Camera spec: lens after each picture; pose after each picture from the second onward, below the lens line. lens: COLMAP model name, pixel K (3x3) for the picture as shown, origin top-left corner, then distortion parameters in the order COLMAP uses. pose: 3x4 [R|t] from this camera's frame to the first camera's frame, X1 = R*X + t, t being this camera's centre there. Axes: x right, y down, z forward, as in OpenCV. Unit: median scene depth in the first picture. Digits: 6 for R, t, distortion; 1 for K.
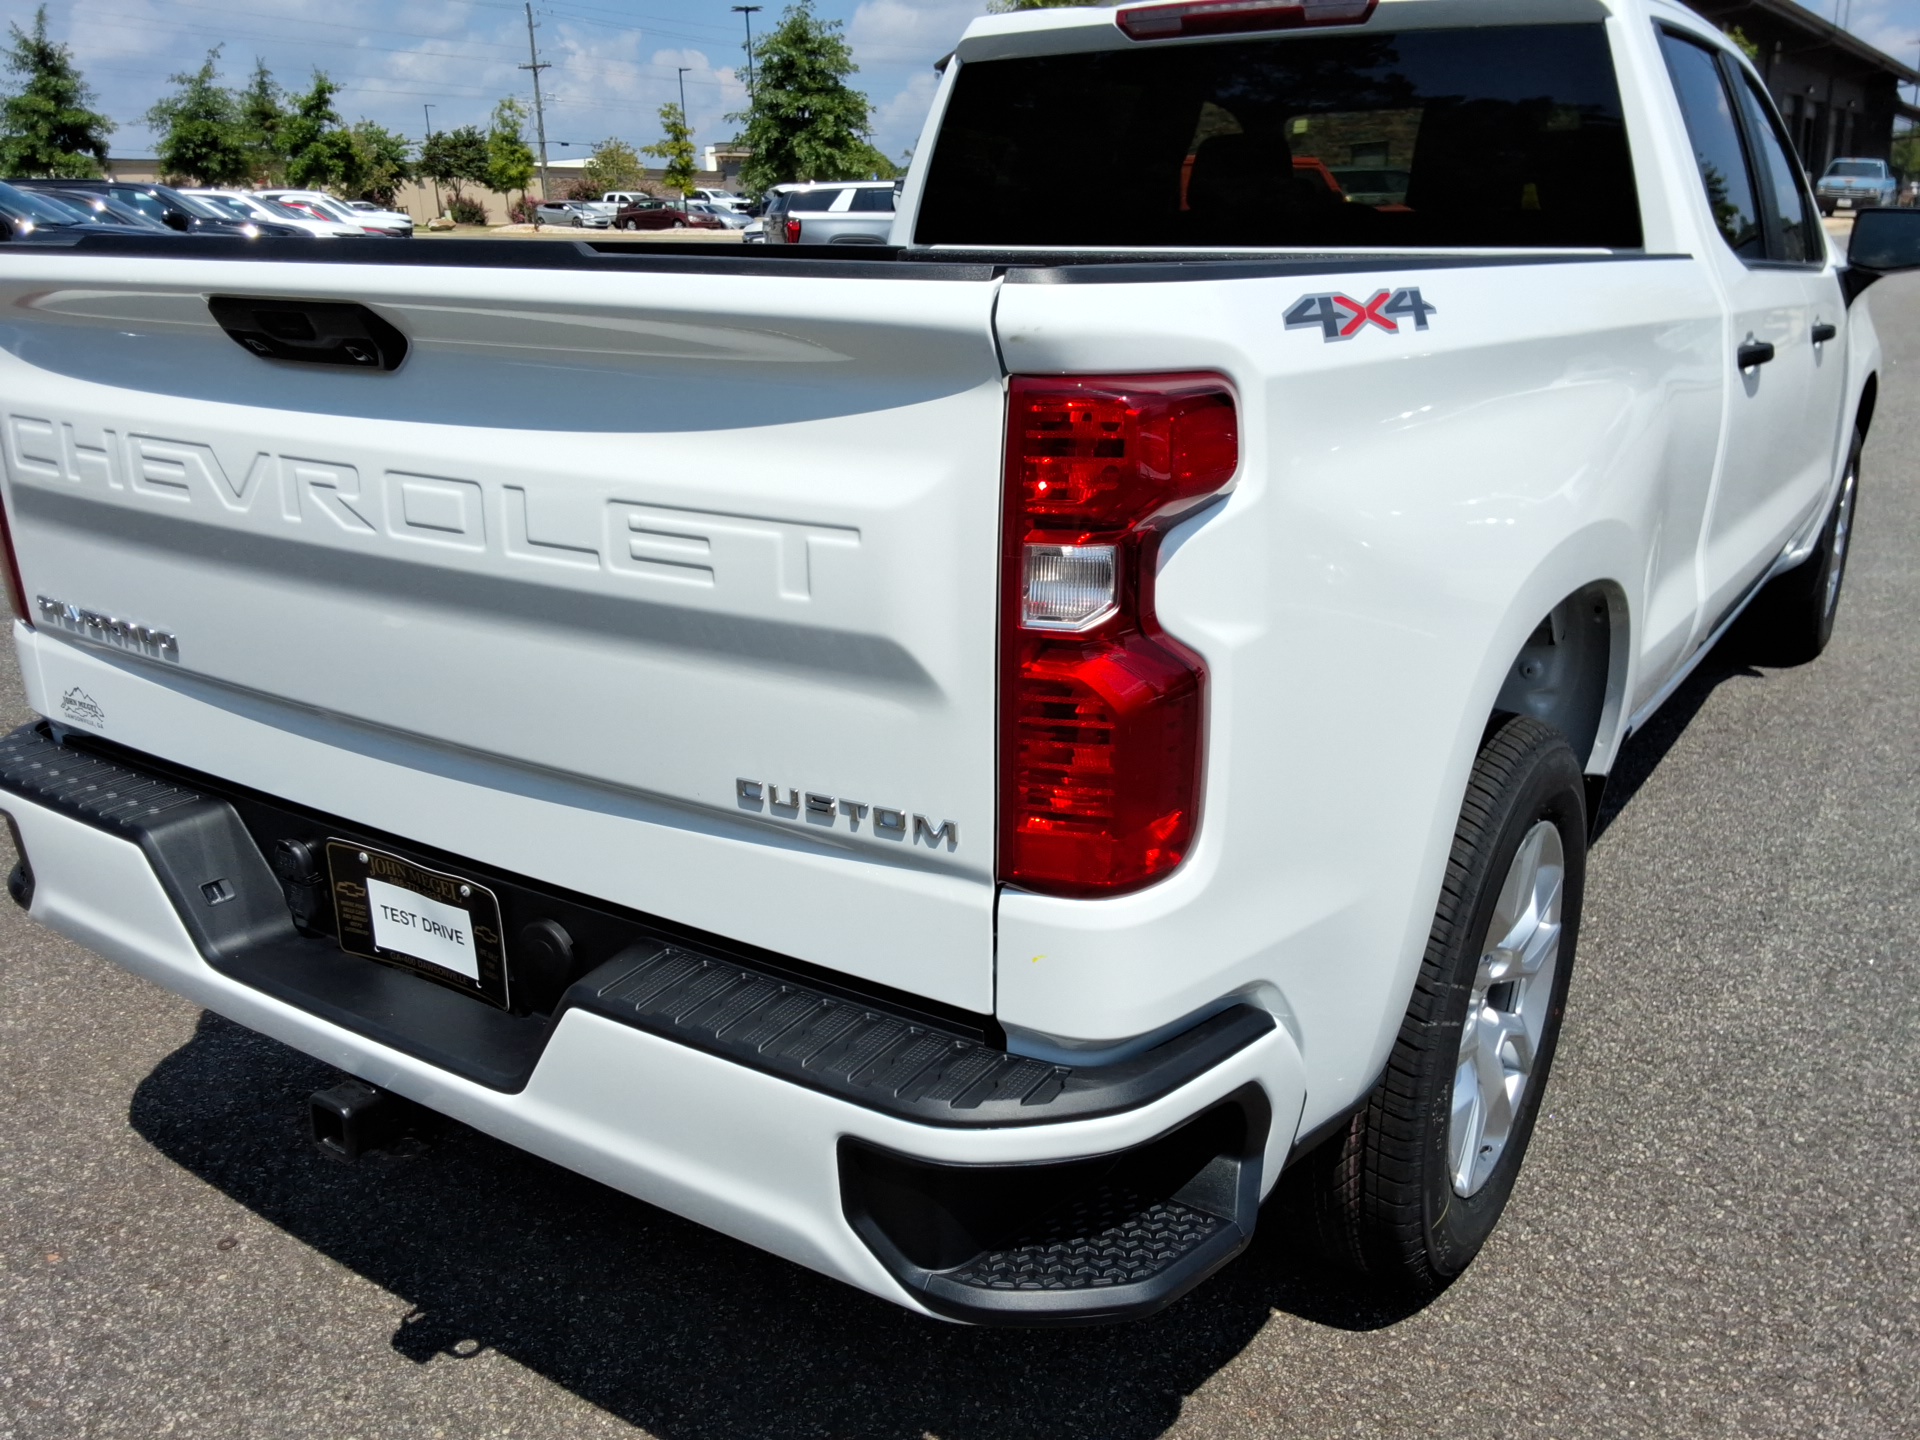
lens RADIAL K [[1552.1, 0, 962.4], [0, 1552.1, 730.2], [0, 0, 1]] dist [0.114278, -0.184885]
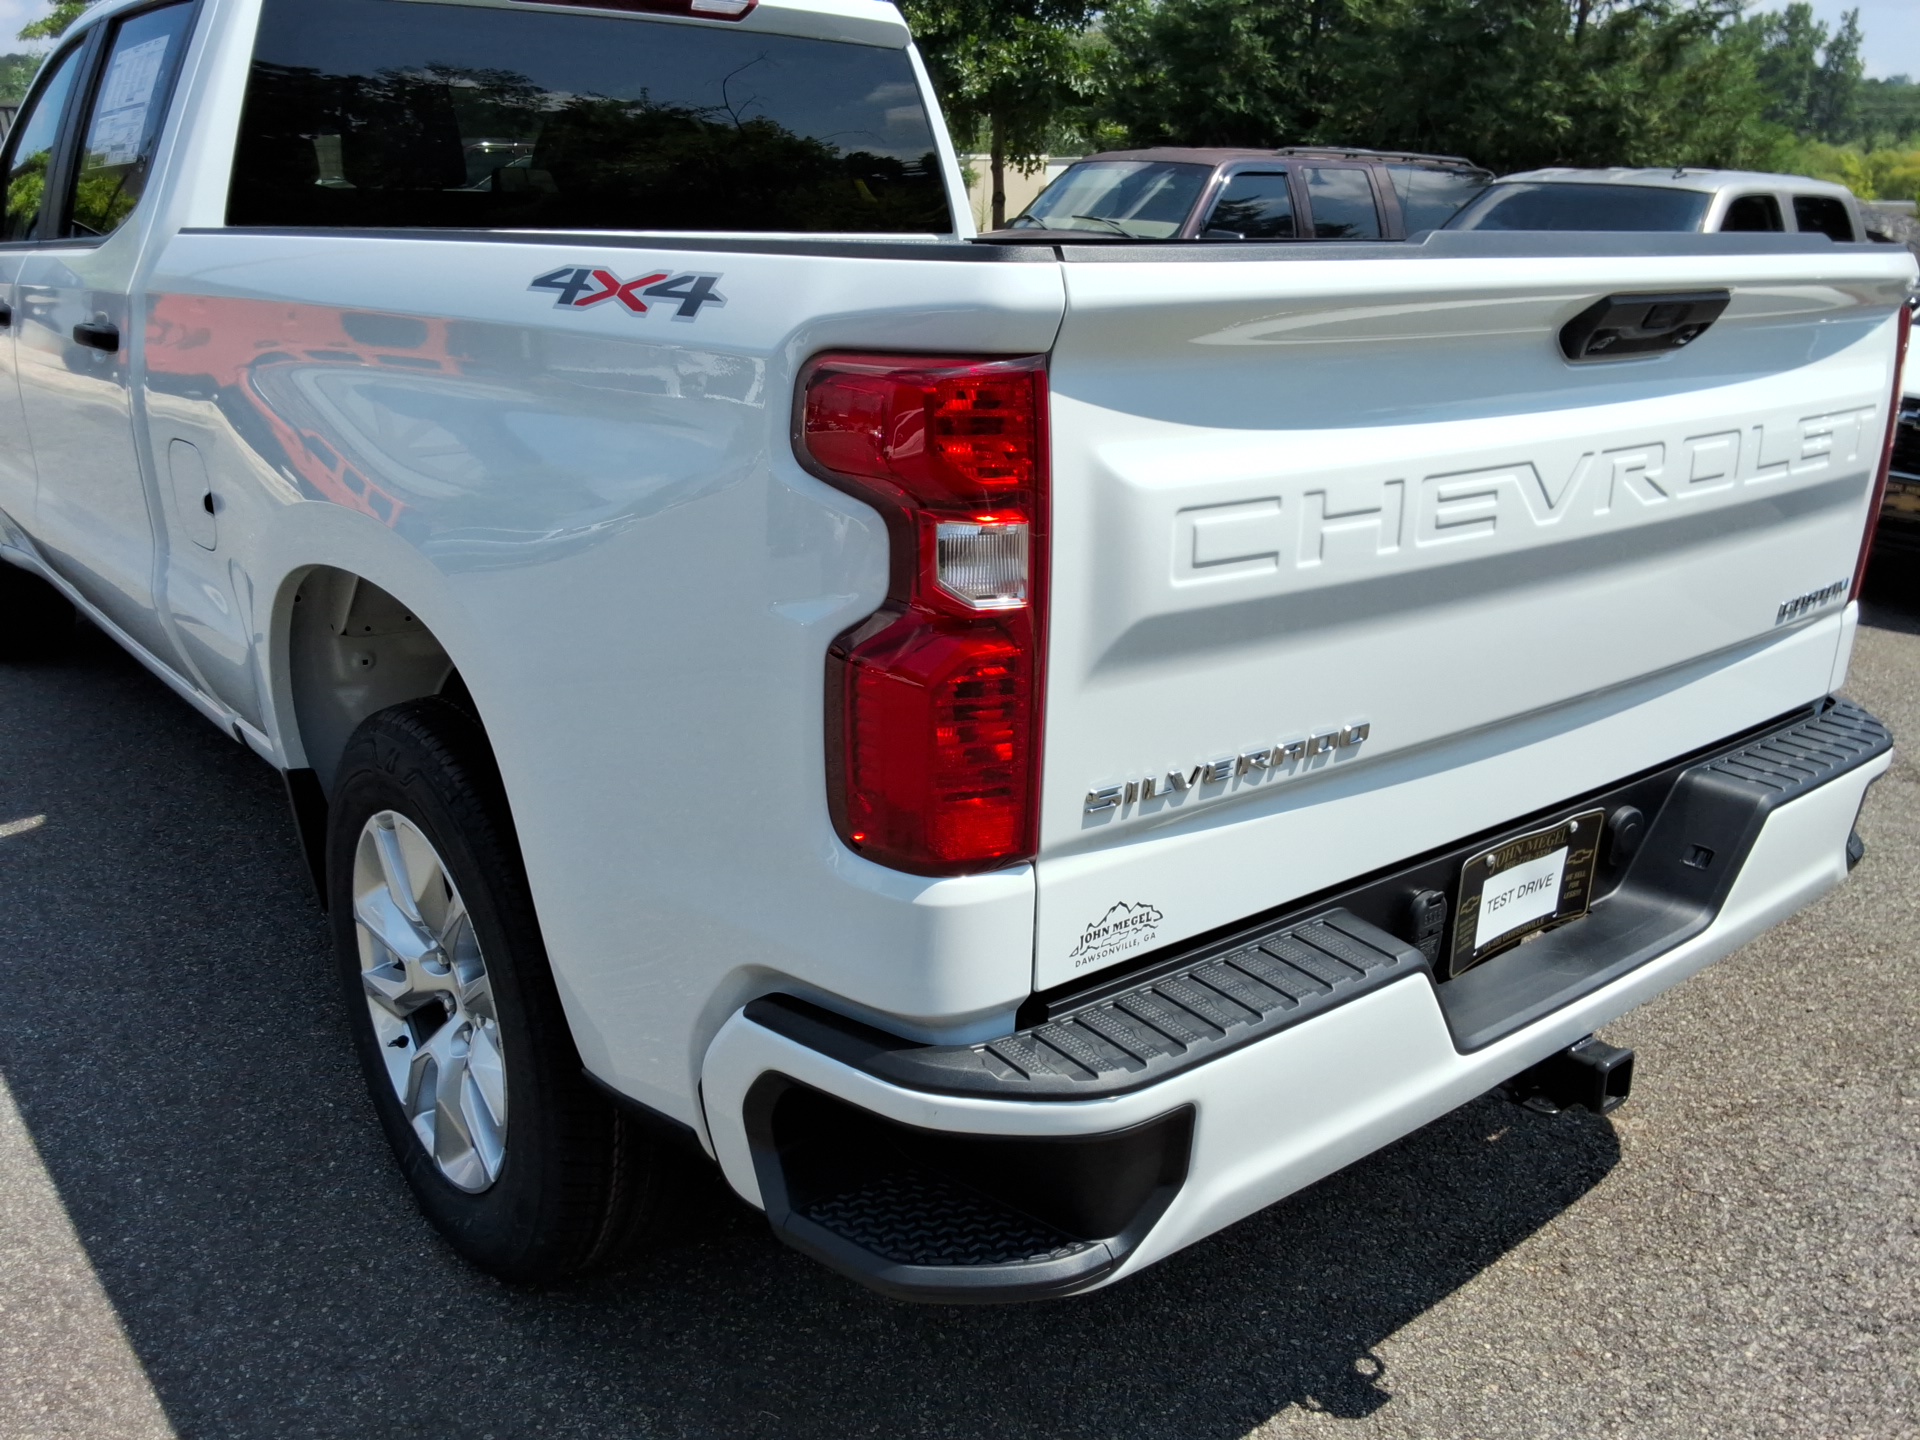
lens RADIAL K [[1552.1, 0, 981.8], [0, 1552.1, 726.1], [0, 0, 1]] dist [0.114278, -0.184885]
pose [[0.287480, -0.293546, 0.911694, -1.252540], [0.280713, 0.935899, 0.212824, -0.277195], [-0.915727, 0.194742, 0.351454, 0.861785]]
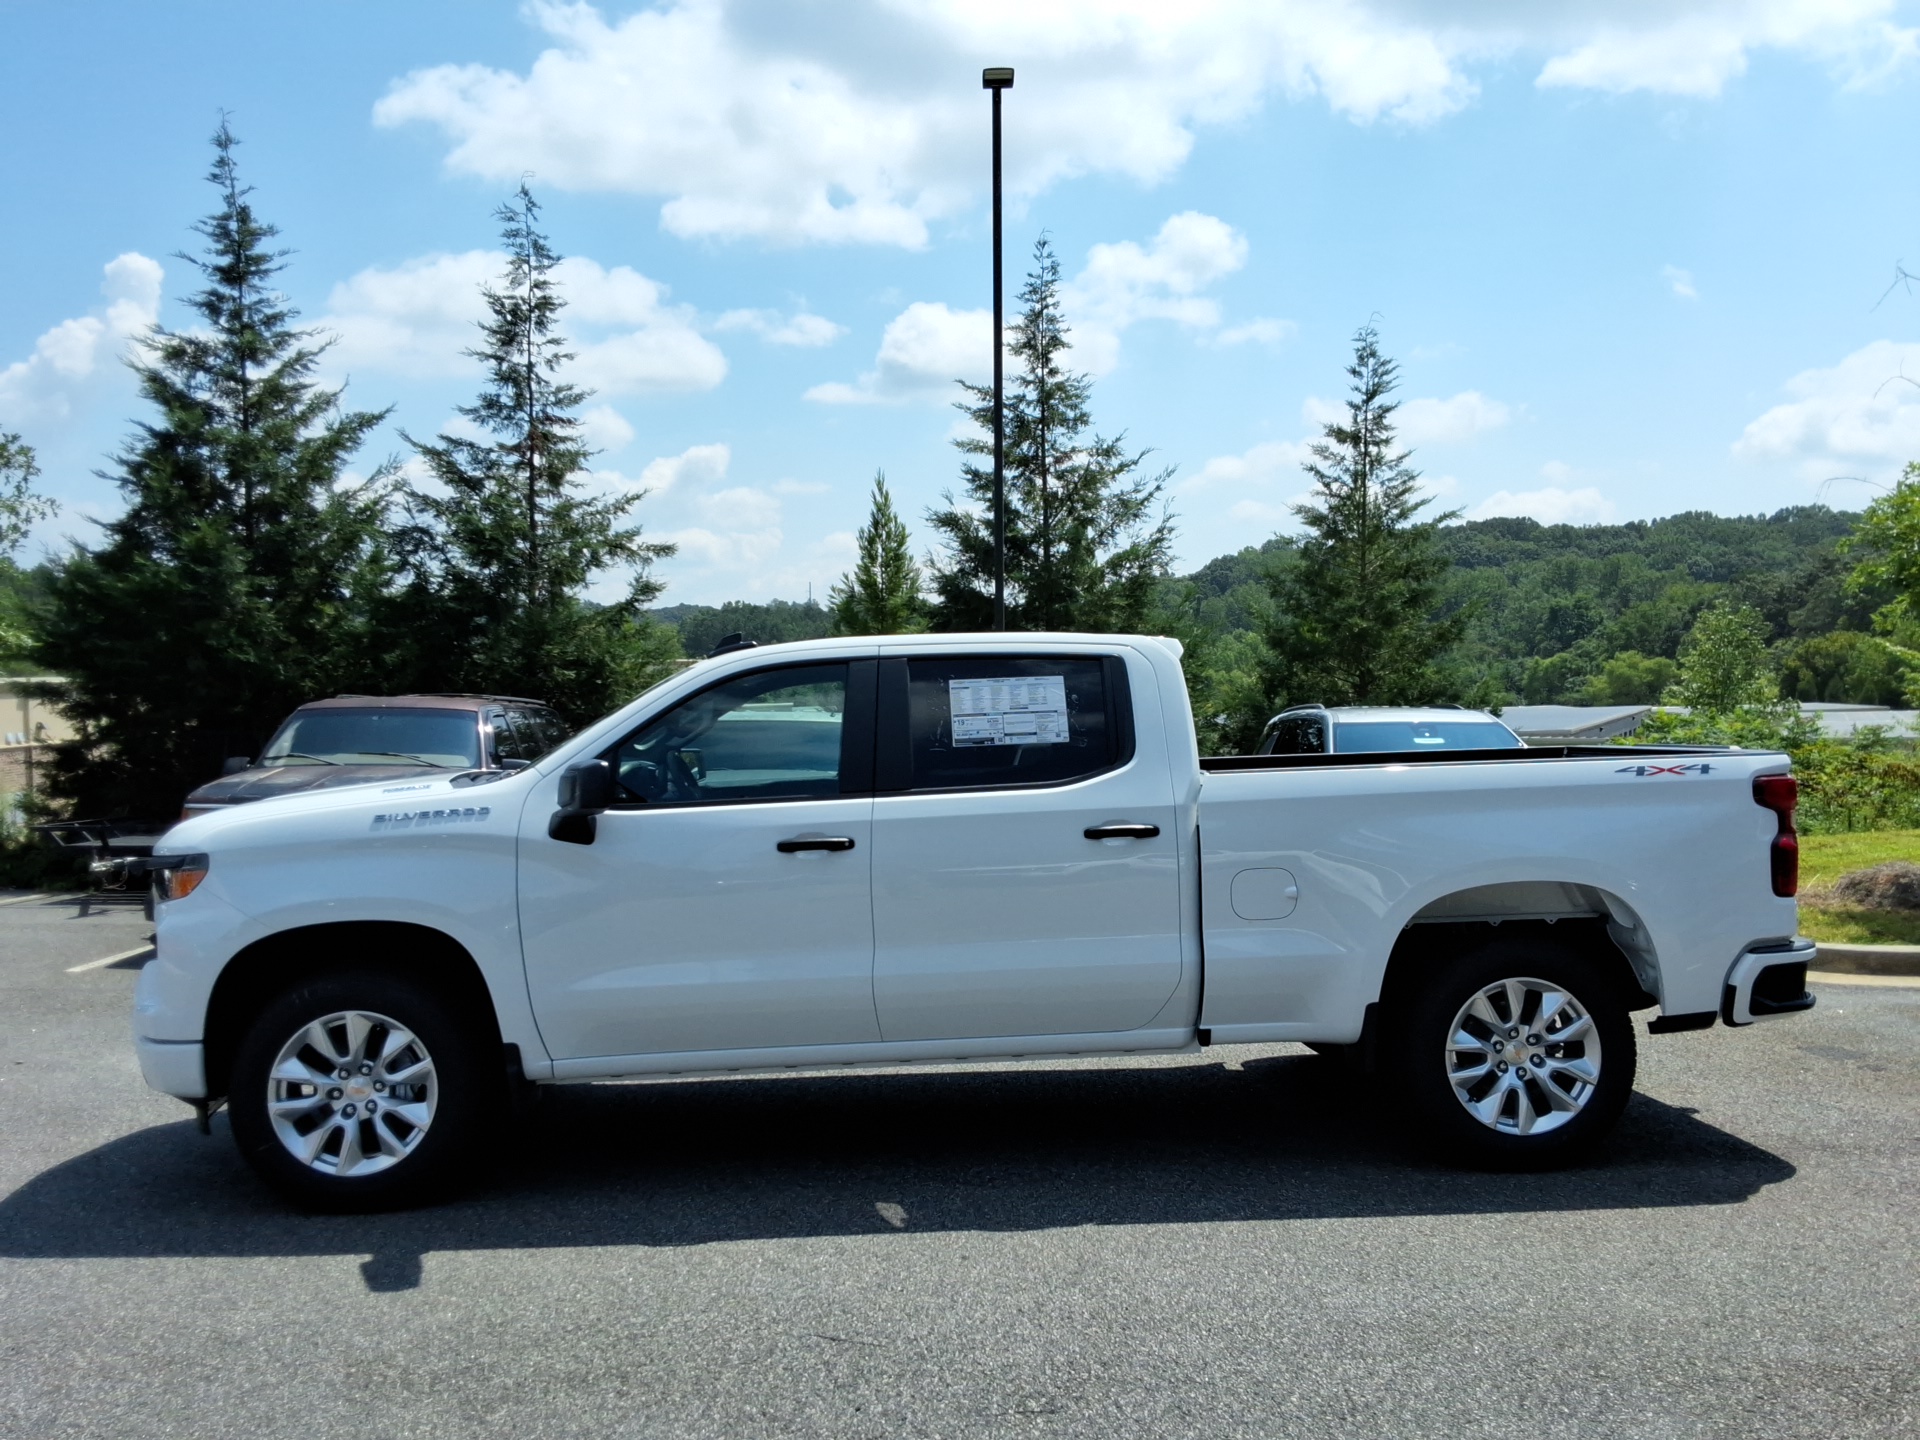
lens RADIAL K [[1552.1, 0, 974.7], [0, 1552.1, 743.9], [0, 0, 1]] dist [0.114278, -0.184885]
pose [[-0.610998, 0.000329, 0.791632, -2.005646], [0.262214, 0.943633, 0.201990, -1.285647], [-0.746944, 0.330993, -0.576645, 3.744215]]
